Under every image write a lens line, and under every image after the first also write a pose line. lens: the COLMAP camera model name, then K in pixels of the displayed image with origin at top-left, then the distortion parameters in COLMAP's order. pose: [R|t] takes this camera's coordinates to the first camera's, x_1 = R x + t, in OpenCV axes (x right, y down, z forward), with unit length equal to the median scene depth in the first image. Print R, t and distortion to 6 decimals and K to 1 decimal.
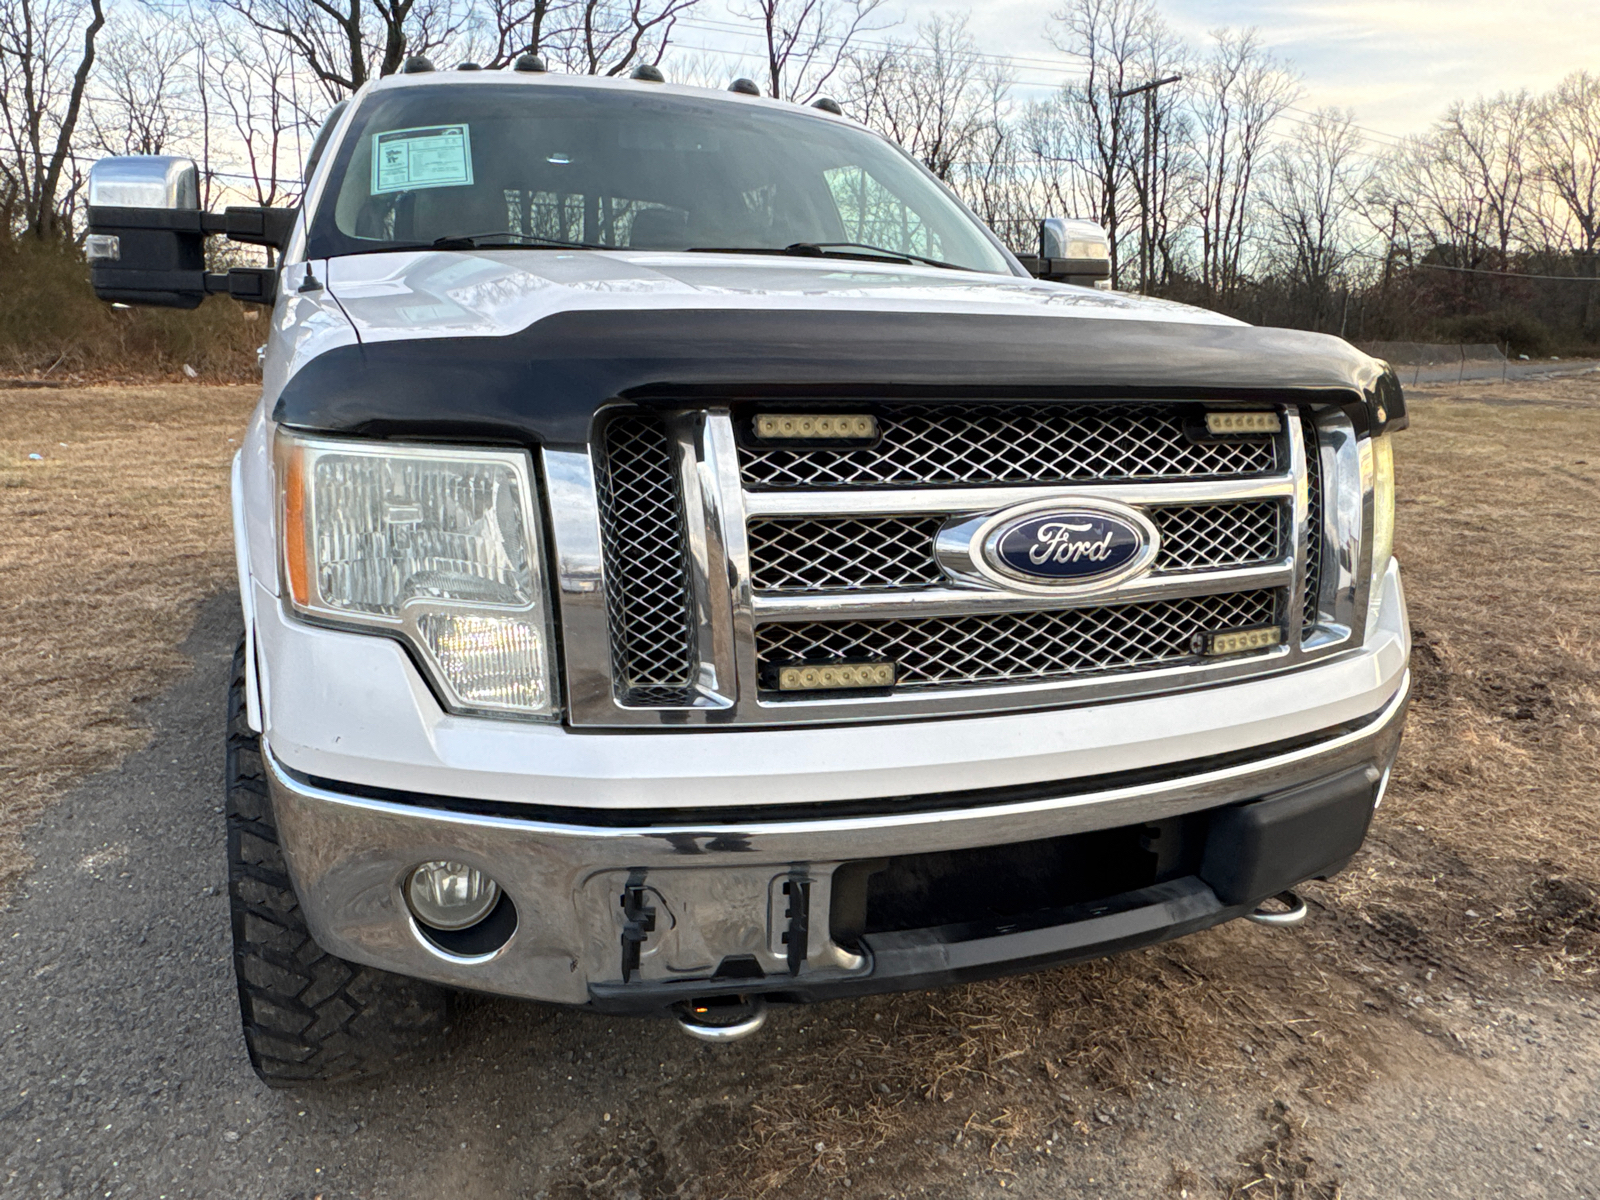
lens RADIAL K [[1115.2, 0, 800.0], [0, 1115.2, 600.0], [0, 0, 1]] dist [-0.006637, -0.003569]
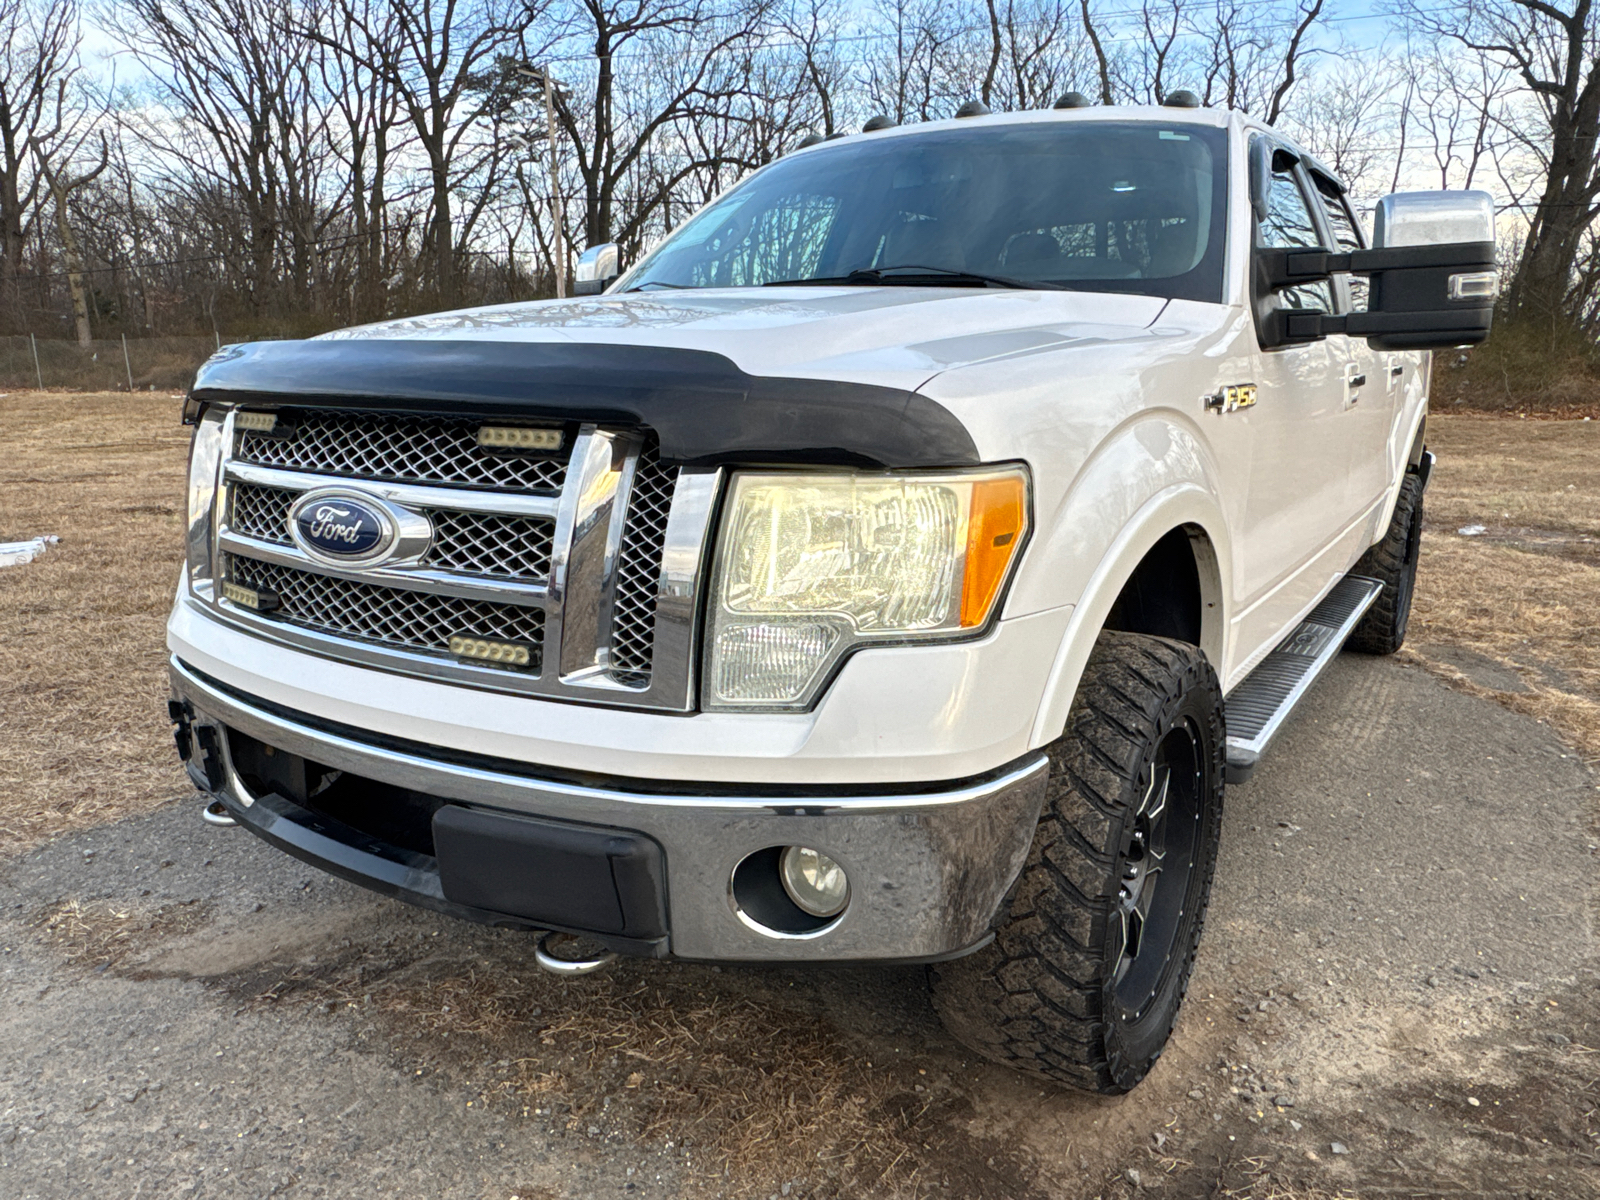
lens RADIAL K [[1119.4, 0, 800.0], [0, 1119.4, 600.0], [0, 0, 1]] dist [-0.002560, 0.004097]
pose [[0.574385, 0.155553, -0.803670, 1.387811], [-0.179357, 0.981838, 0.061851, -0.123947], [0.798695, 0.108618, 0.591852, 0.621753]]
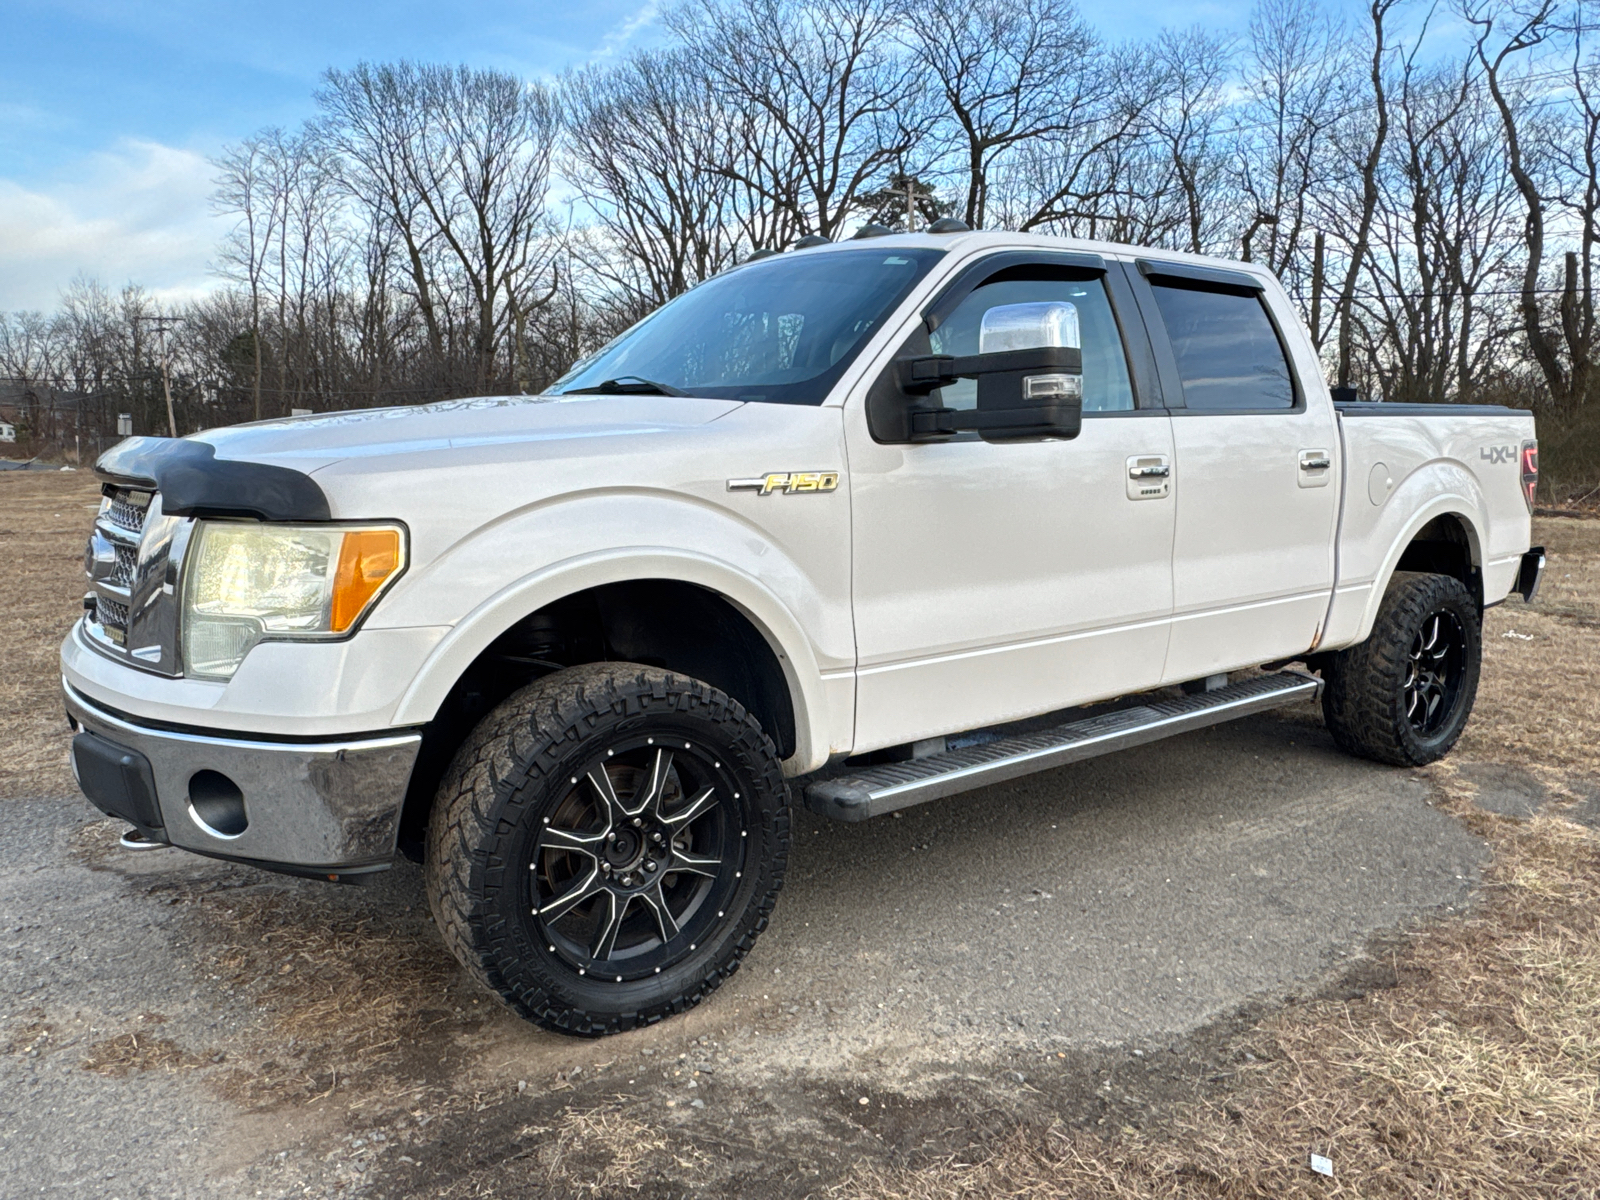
lens RADIAL K [[1119.4, 0, 800.0], [0, 1119.4, 600.0], [0, 0, 1]] dist [-0.002560, 0.004097]
pose [[0.269483, 0.108975, -0.956819, 2.194692], [-0.220168, 0.974233, 0.048949, -0.304302], [0.937499, 0.197470, 0.286532, 1.459156]]
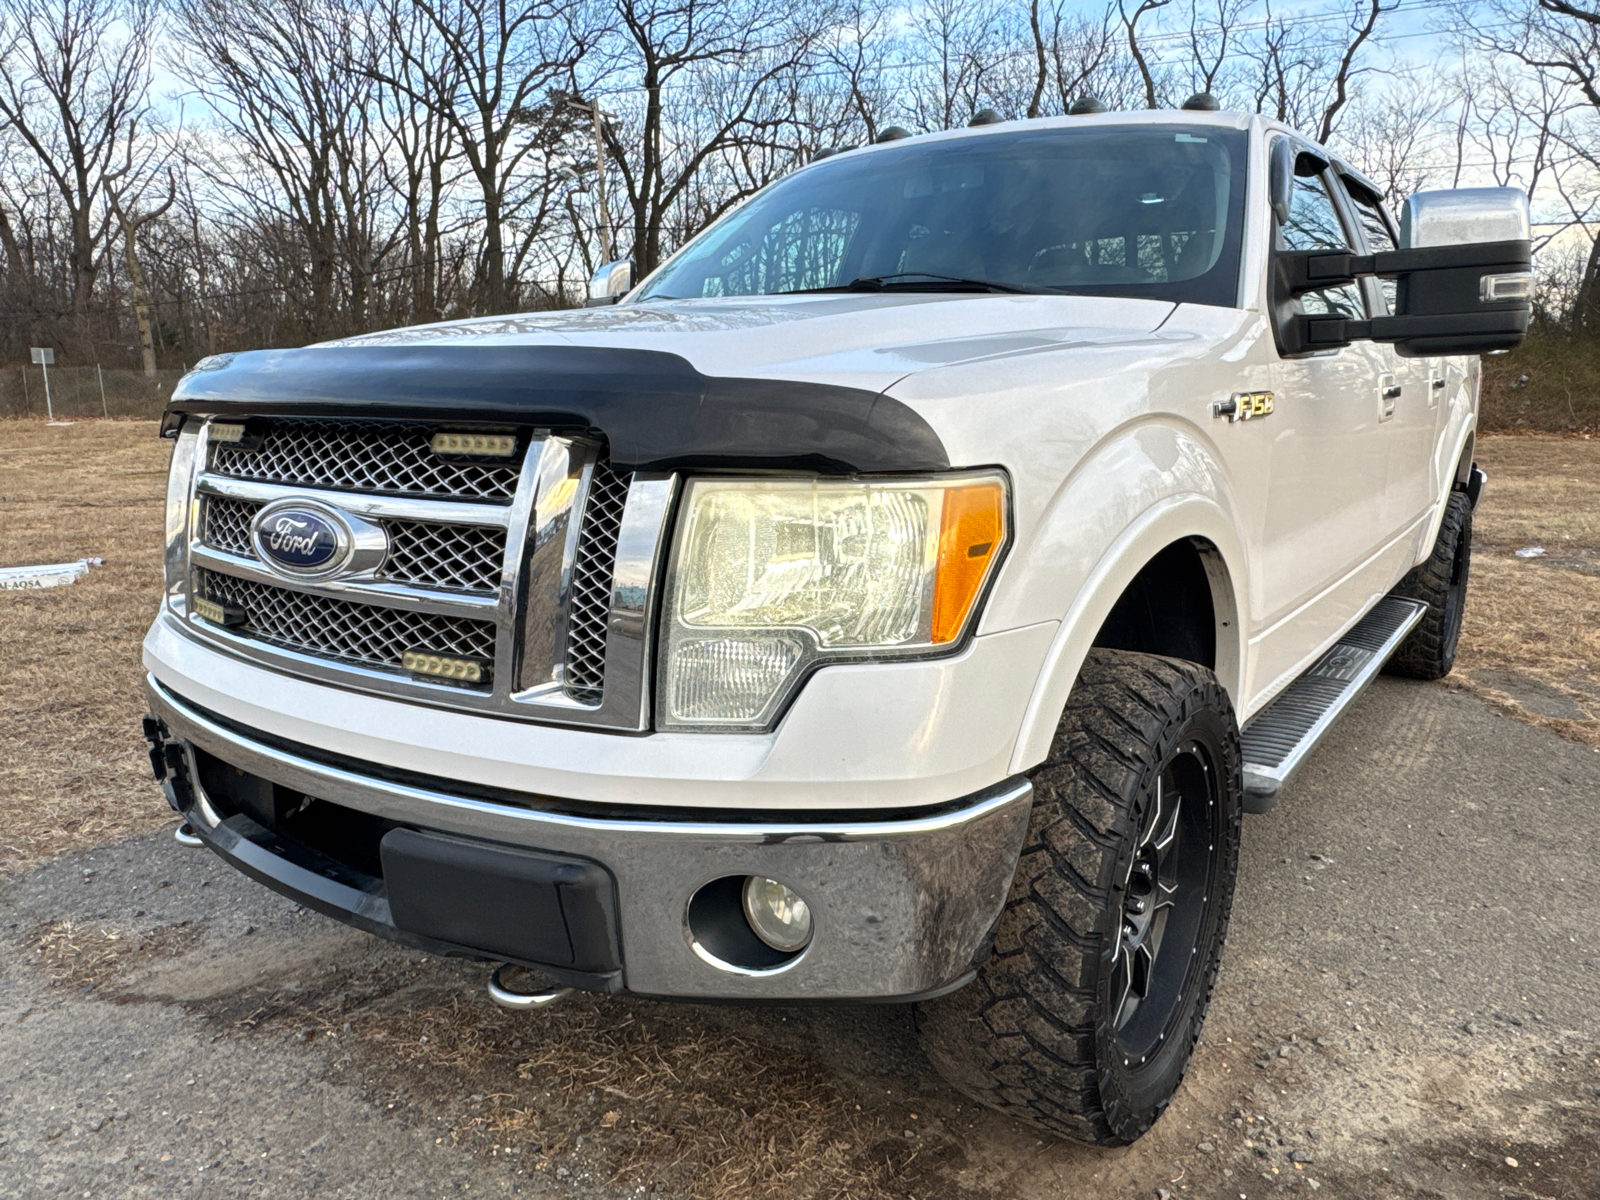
lens RADIAL K [[1119.4, 0, 800.0], [0, 1119.4, 600.0], [0, 0, 1]] dist [-0.002560, 0.004097]
pose [[0.539624, 0.138644, -0.830412, 1.384314], [-0.179001, 0.982690, 0.047748, -0.124390], [0.822657, 0.122879, 0.555100, 0.713442]]
